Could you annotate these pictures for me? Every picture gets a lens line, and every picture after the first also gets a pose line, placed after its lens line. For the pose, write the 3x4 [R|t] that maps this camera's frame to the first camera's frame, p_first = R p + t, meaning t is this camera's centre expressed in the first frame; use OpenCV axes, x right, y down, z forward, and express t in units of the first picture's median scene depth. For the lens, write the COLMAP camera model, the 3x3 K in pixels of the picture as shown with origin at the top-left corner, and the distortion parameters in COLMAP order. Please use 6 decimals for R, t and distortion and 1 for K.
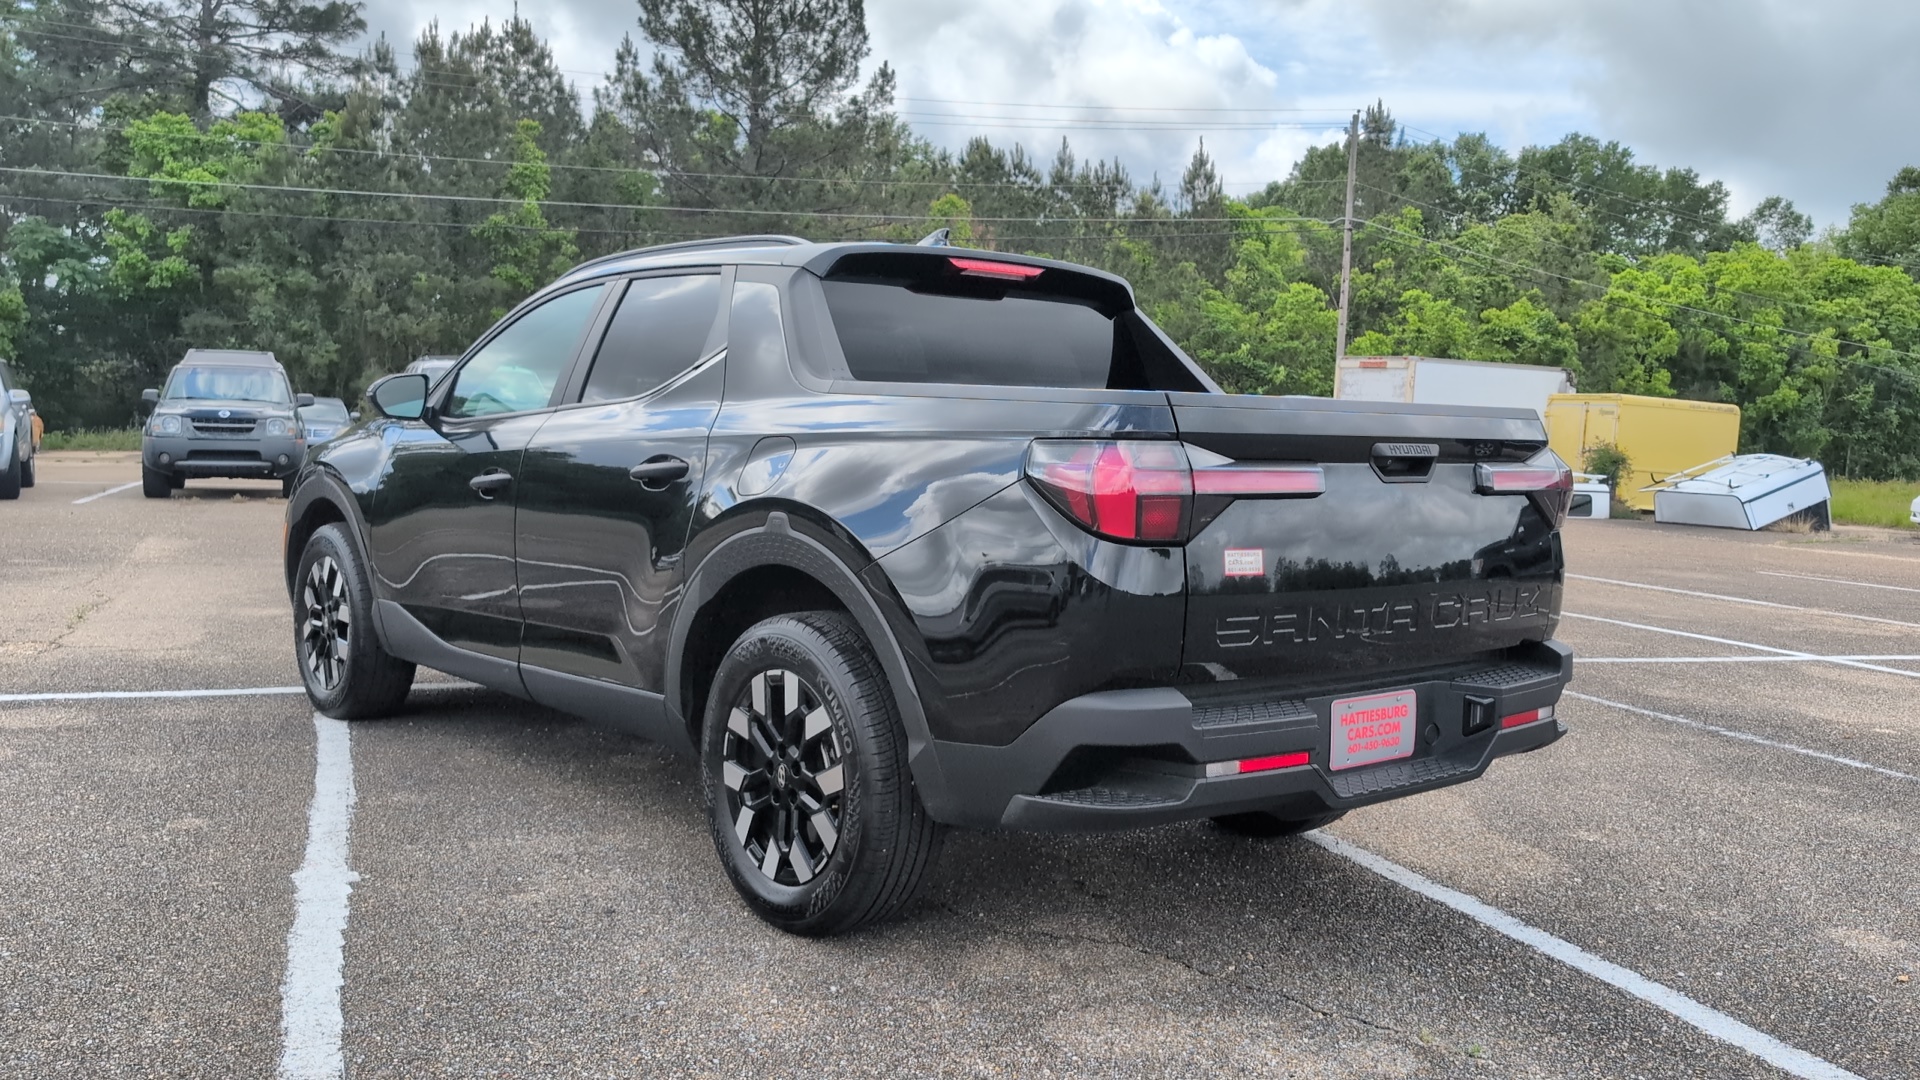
lens RADIAL K [[1625.2, 0, 967.2], [0, 1625.2, 537.6], [0, 0, 1]] dist [0.010236, -0.011233]
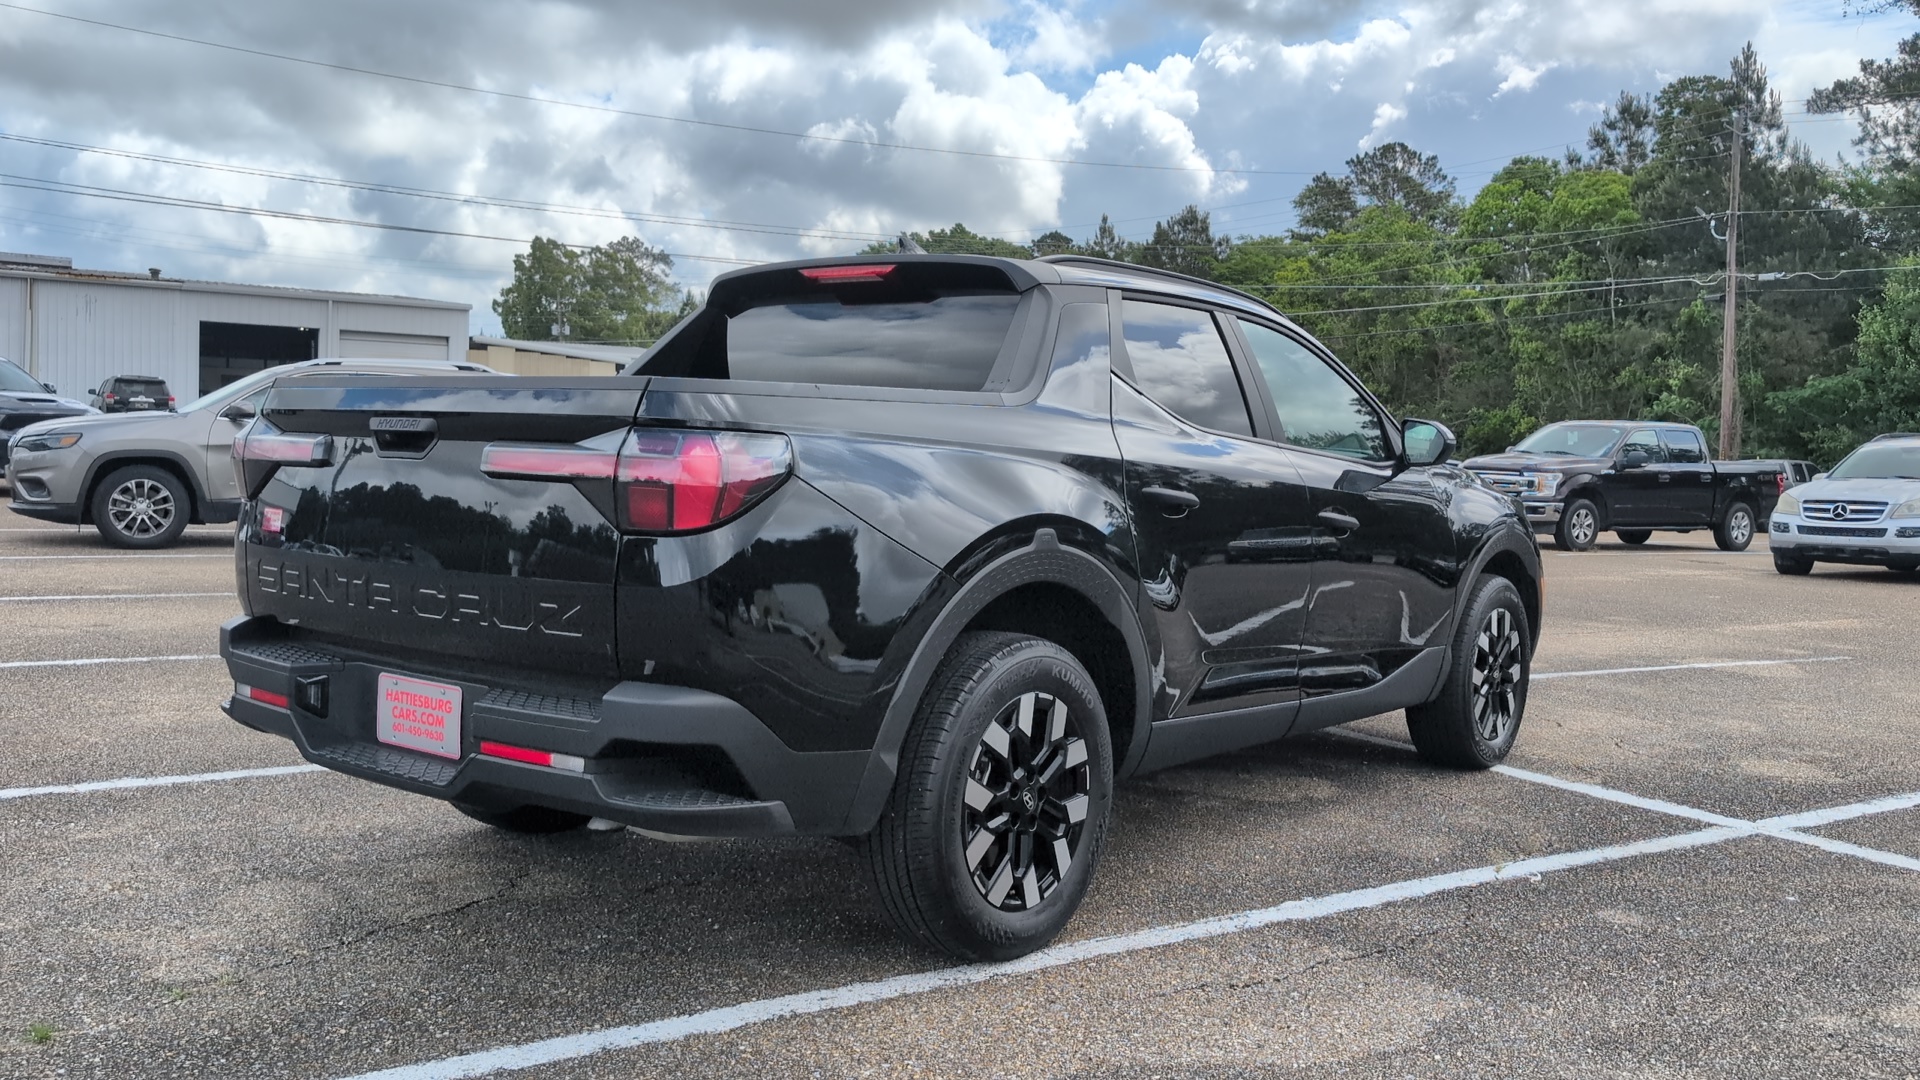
lens RADIAL K [[1625.2, 0, 967.2], [0, 1625.2, 537.6], [0, 0, 1]] dist [0.010236, -0.011233]
pose [[0.195341, 0.027096, -0.980361, 0.107068], [-0.094927, 0.995447, 0.008599, -0.002266], [0.976130, 0.091384, 0.197024, 0.095059]]
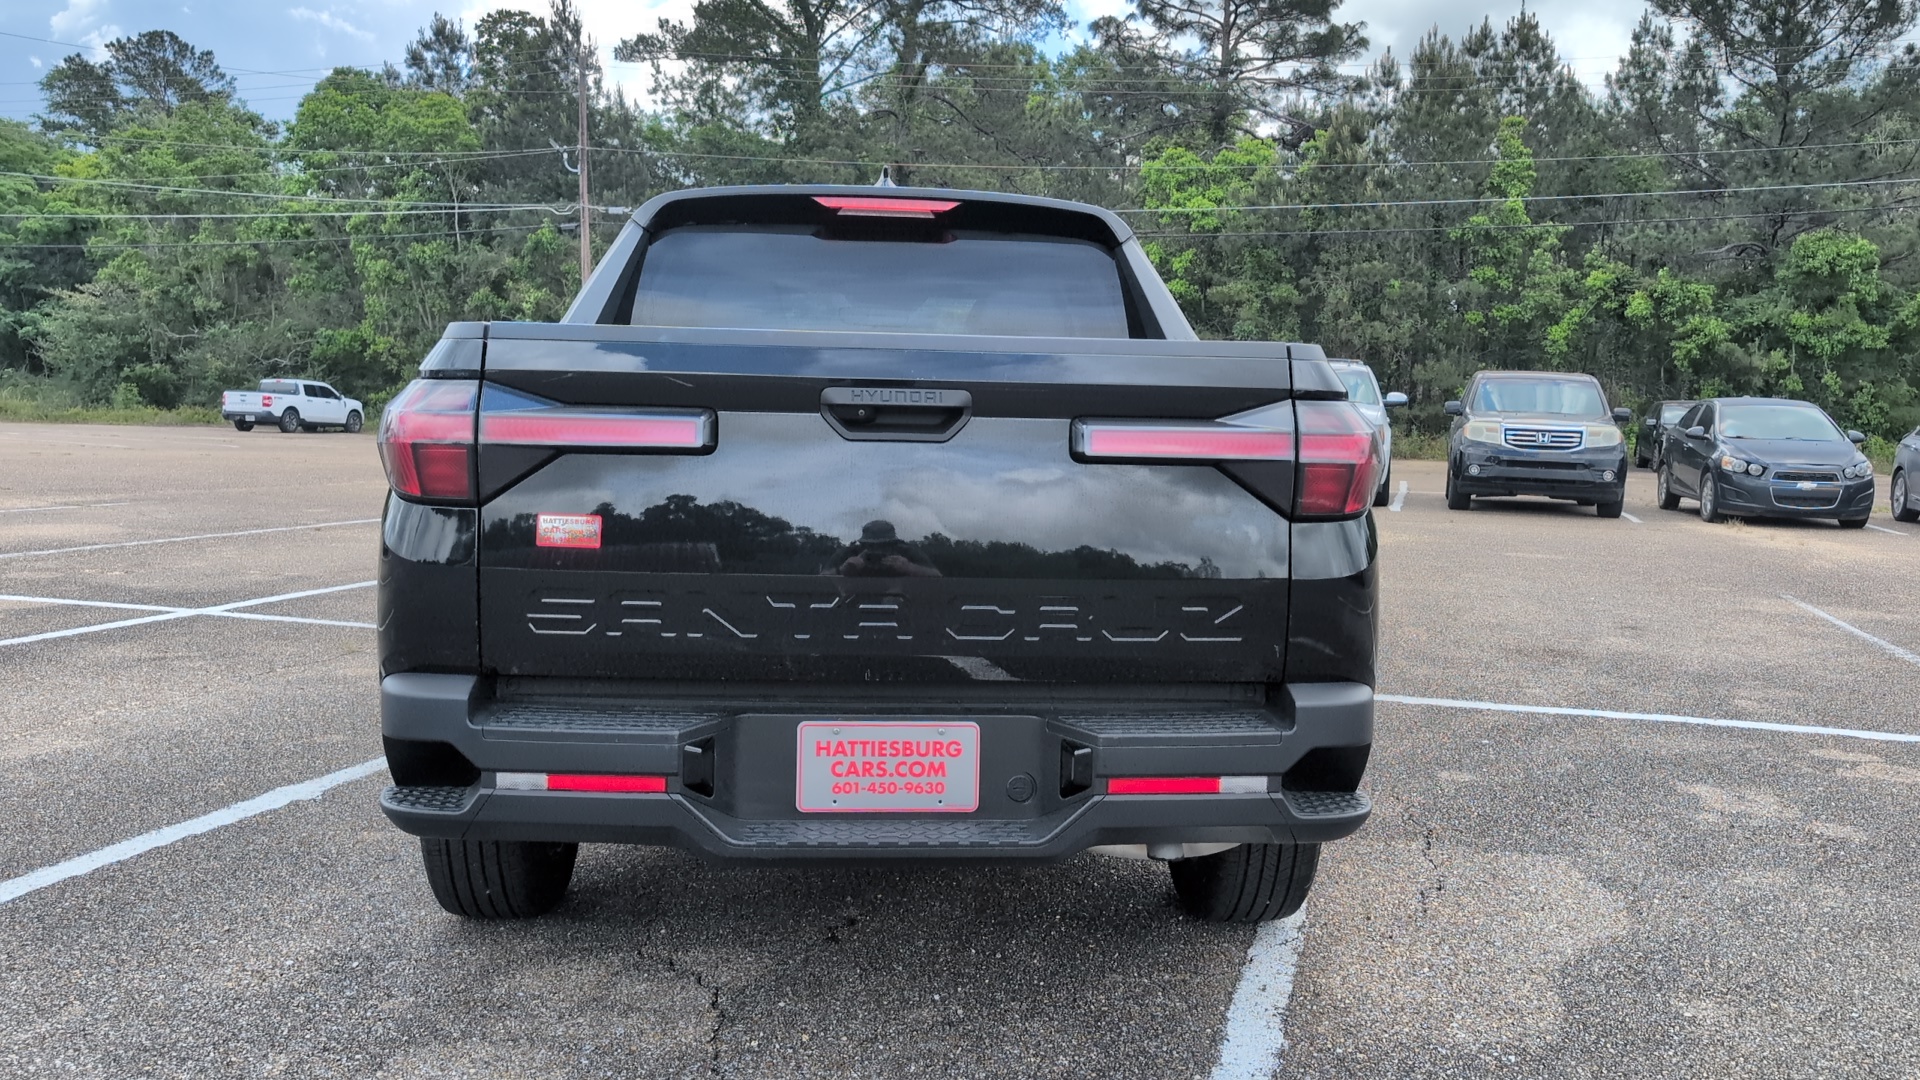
lens RADIAL K [[1625.2, 0, 967.2], [0, 1625.2, 537.6], [0, 0, 1]] dist [0.010236, -0.011233]
pose [[0.801257, 0.036456, -0.597209, 0.061670], [-0.040172, 0.999168, 0.007095, 0.000370], [0.596970, 0.018306, 0.802055, 0.035273]]
